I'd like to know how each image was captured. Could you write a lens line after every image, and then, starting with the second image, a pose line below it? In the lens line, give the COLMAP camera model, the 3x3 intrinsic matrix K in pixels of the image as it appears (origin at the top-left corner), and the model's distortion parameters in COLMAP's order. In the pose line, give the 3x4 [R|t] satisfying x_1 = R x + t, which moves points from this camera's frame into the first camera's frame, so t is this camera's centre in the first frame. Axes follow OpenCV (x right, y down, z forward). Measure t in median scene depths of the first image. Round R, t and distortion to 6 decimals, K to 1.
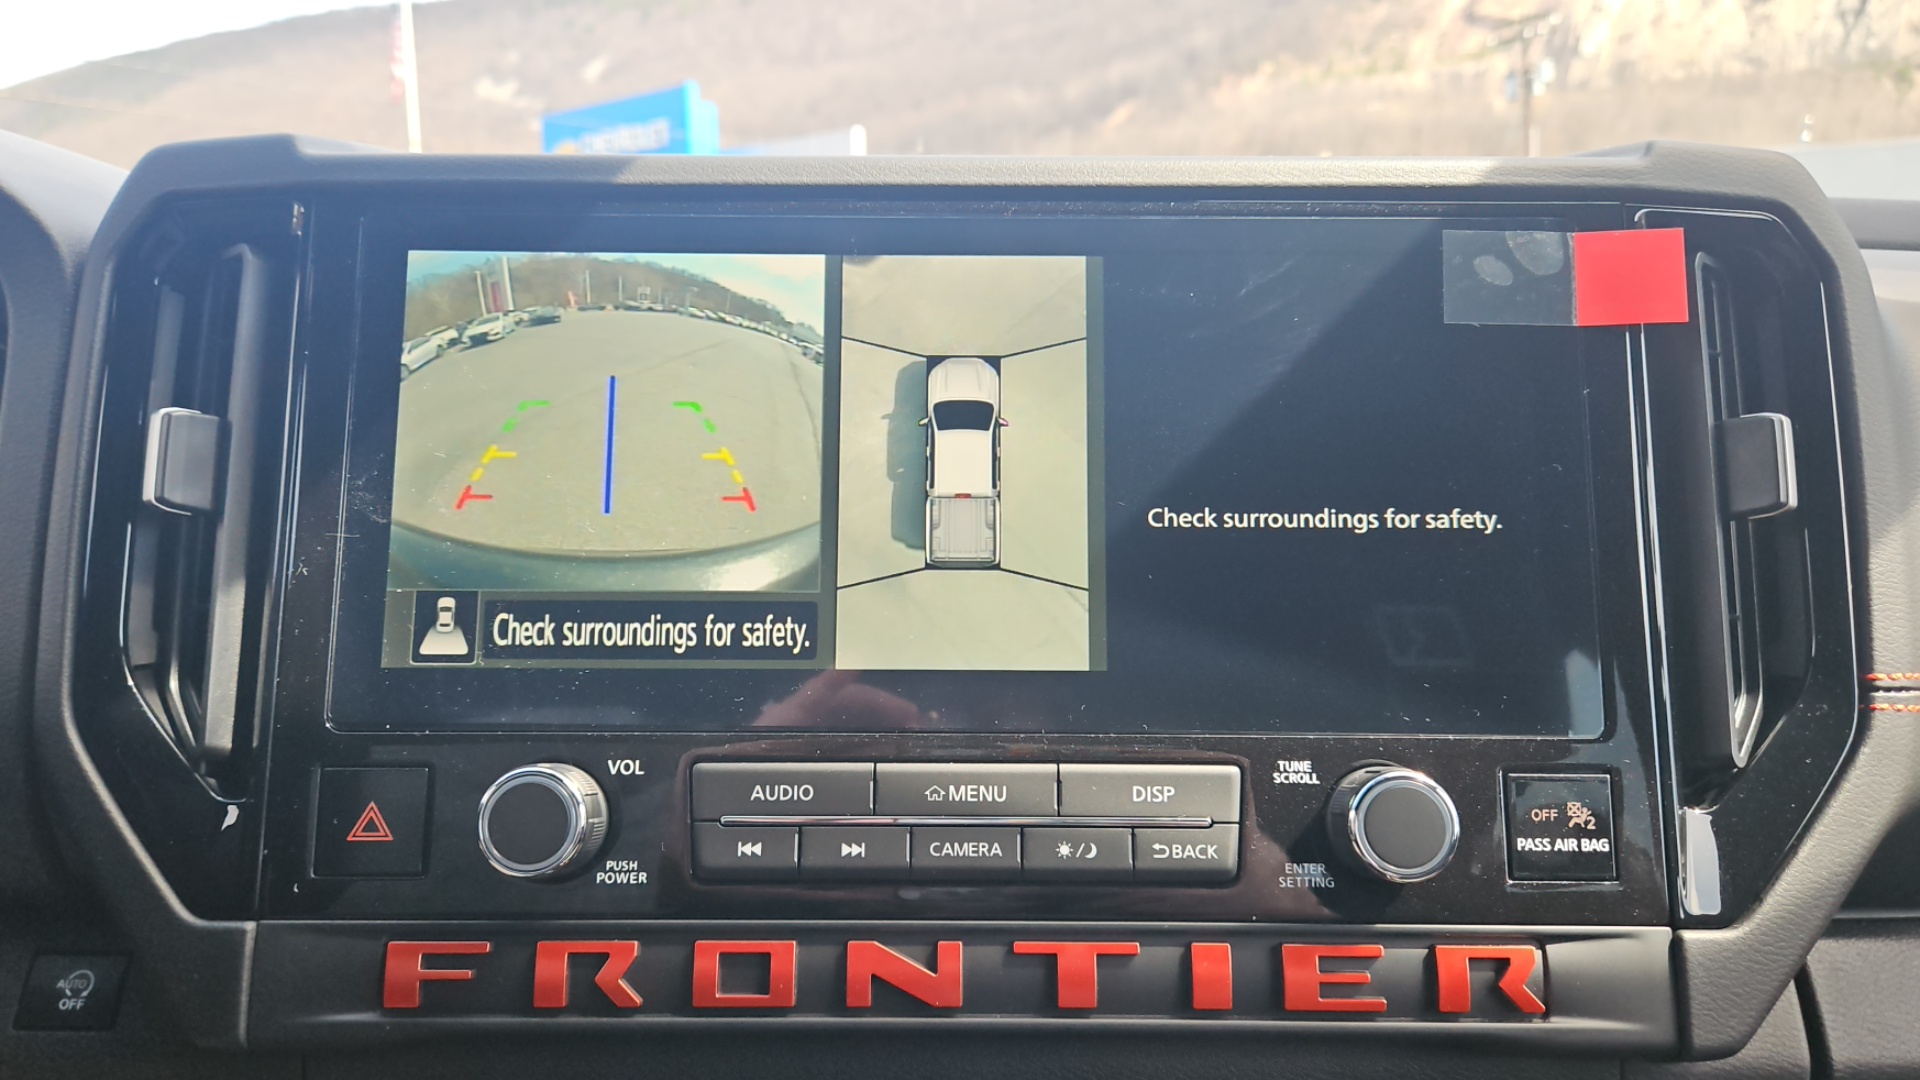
lens RADIAL K [[1429.4, 0, 960.0], [0, 1429.4, 540.0], [0, 0, 1]] dist [0.049040, -0.053864]
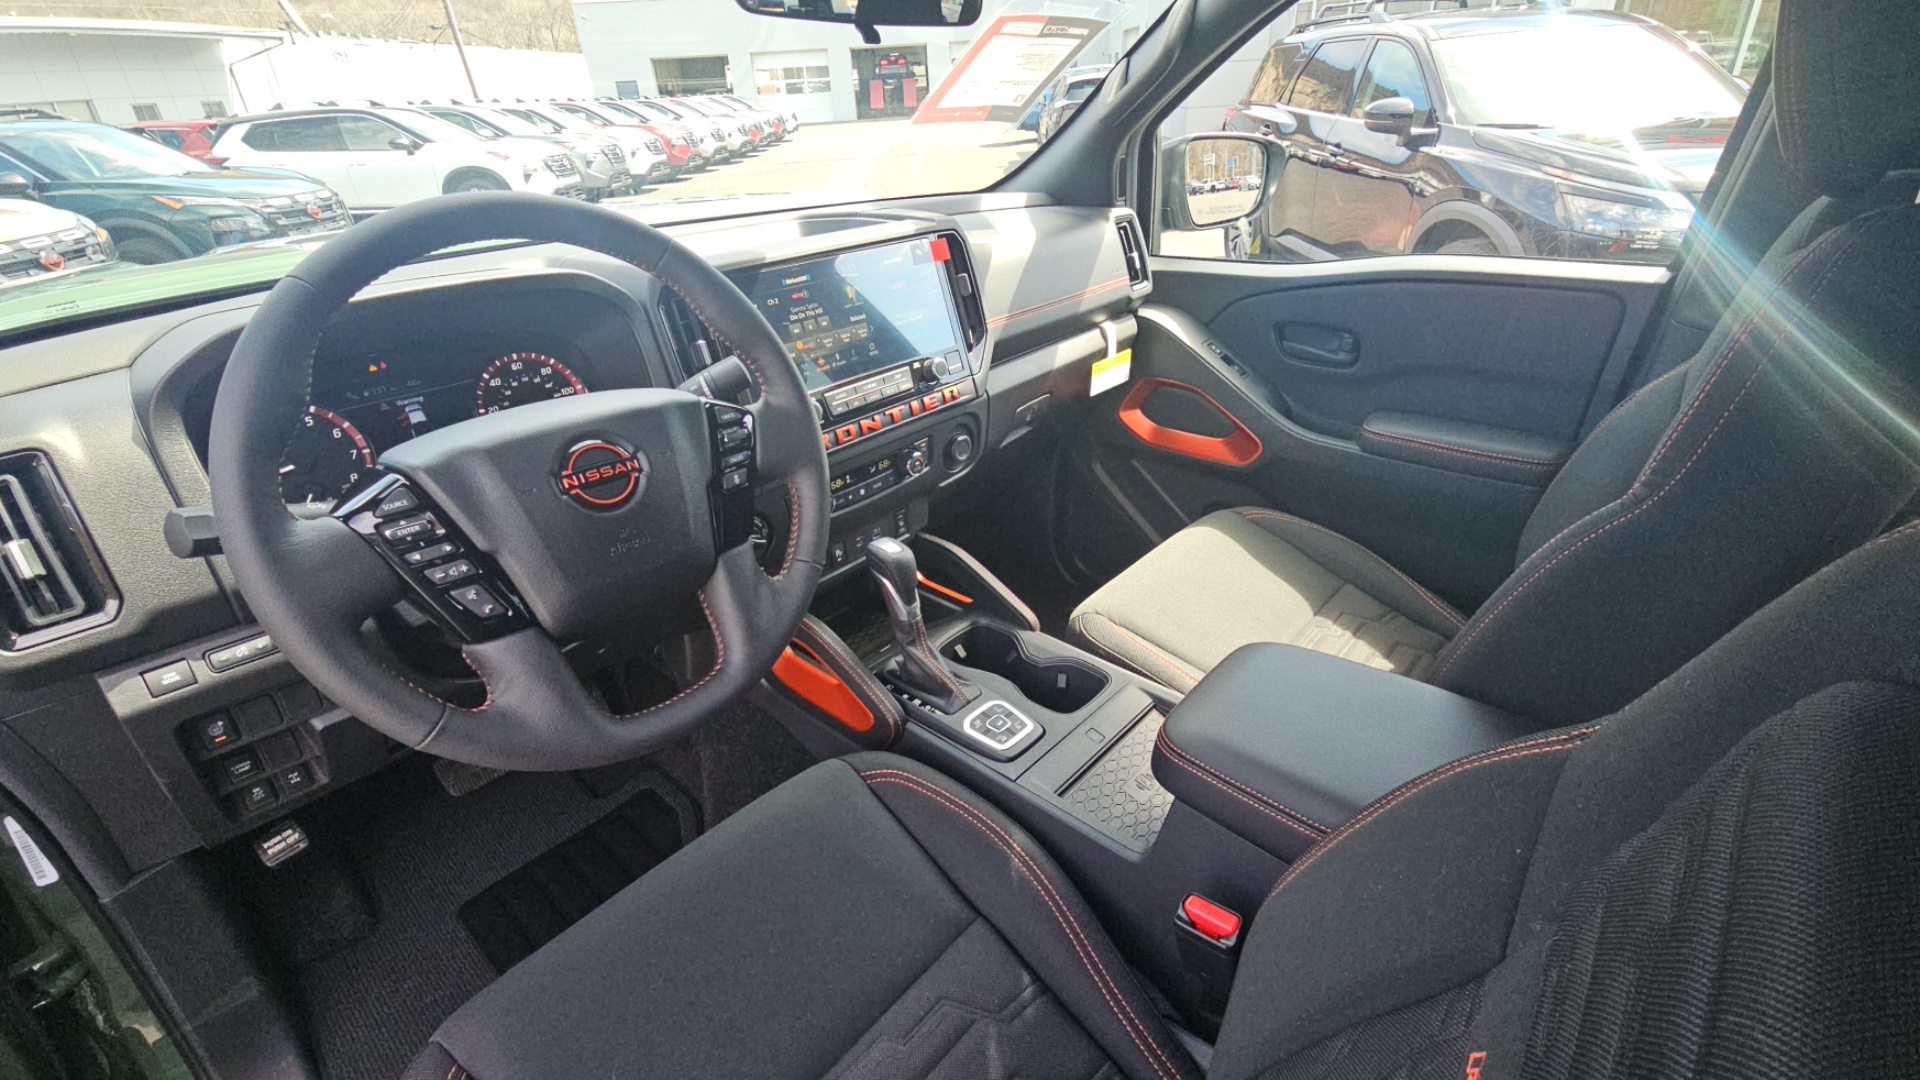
lens RADIAL K [[857.7, 0, 957.2], [0, 857.7, 535.4], [0, 0, 1]] dist [0.011034, -0.007501]
pose [[0.668369, -0.368994, 0.645853, -1.824706], [0.153491, 0.918012, 0.365644, -0.365982], [-0.727821, -0.145252, 0.670208, -1.197130]]
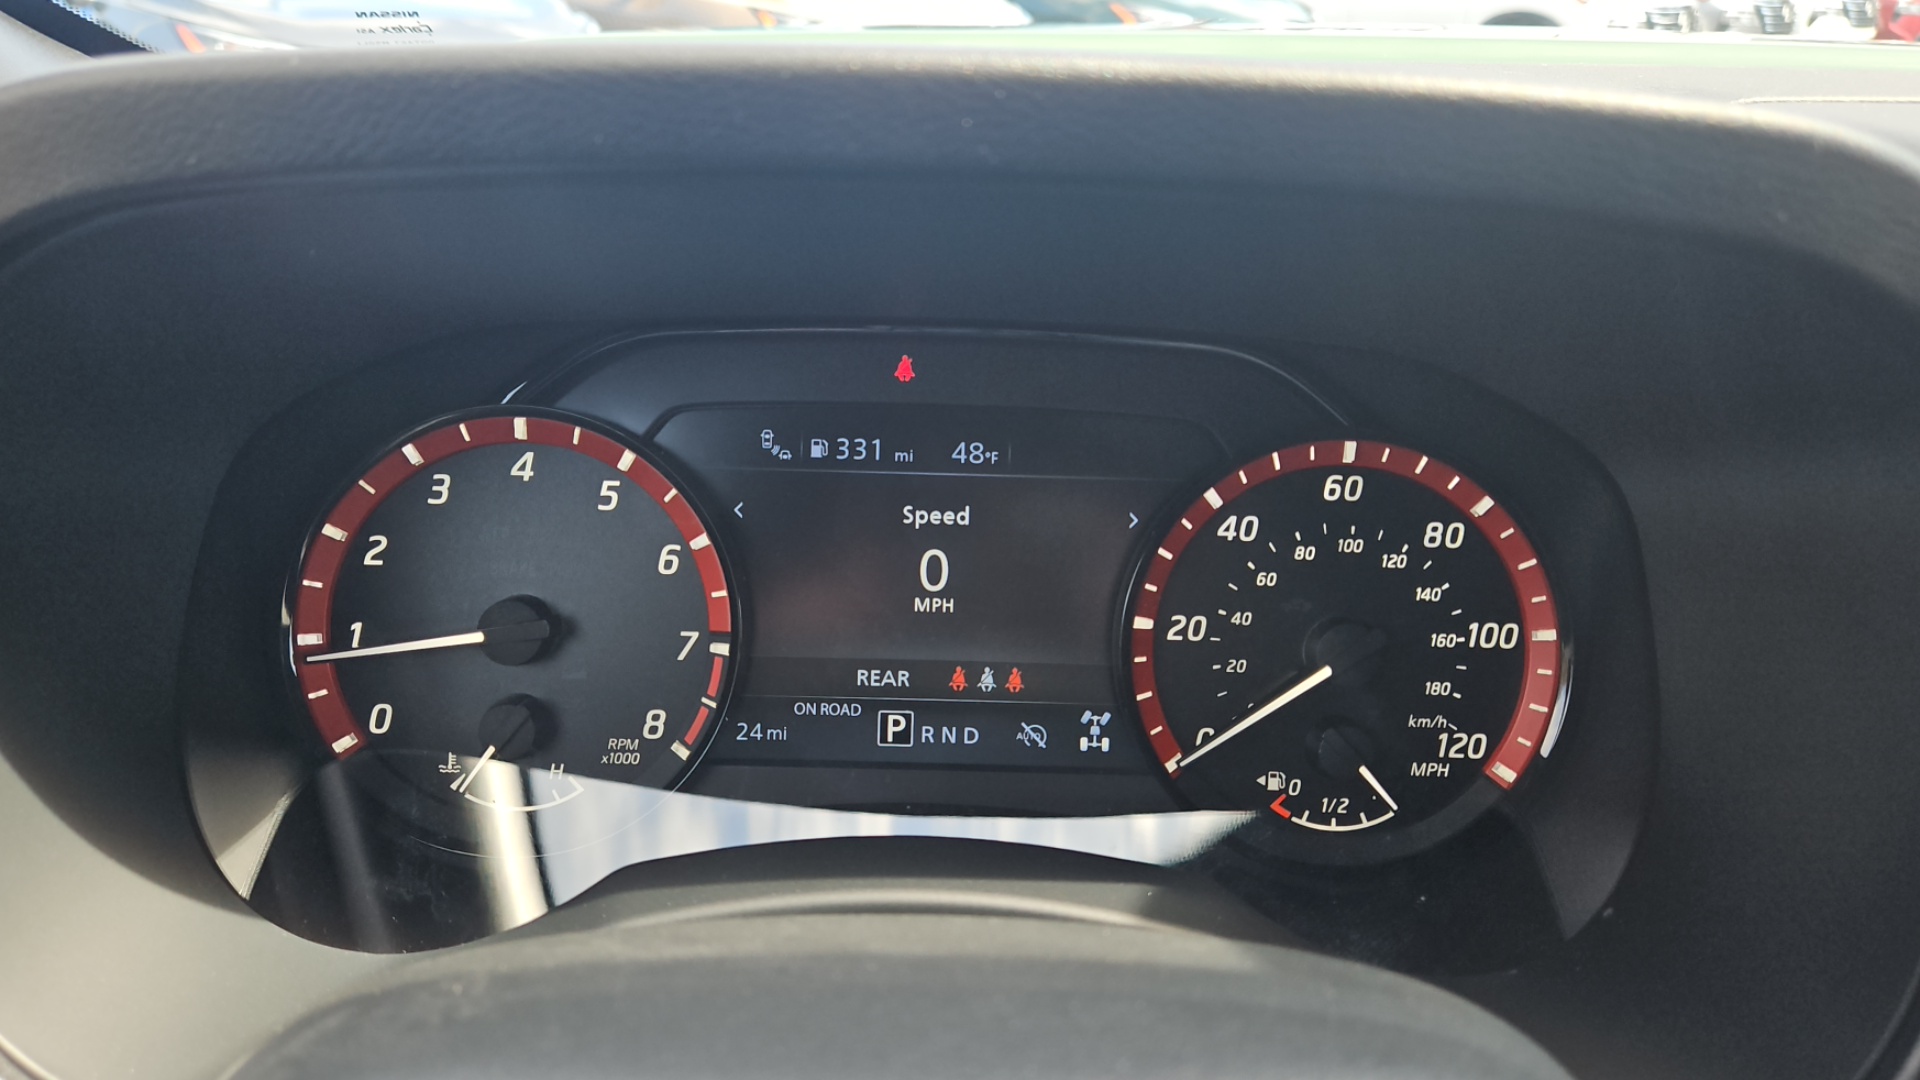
lens RADIAL K [[1425.8, 0, 966.2], [0, 1425.8, 539.9], [0, 0, 1]] dist [0.052928, -0.057100]
pose [[0.999873, 0.013570, 0.008345, -1.171301], [-0.015222, 0.968295, 0.249343, -0.317533], [-0.004697, -0.249439, 0.968379, 0.455773]]
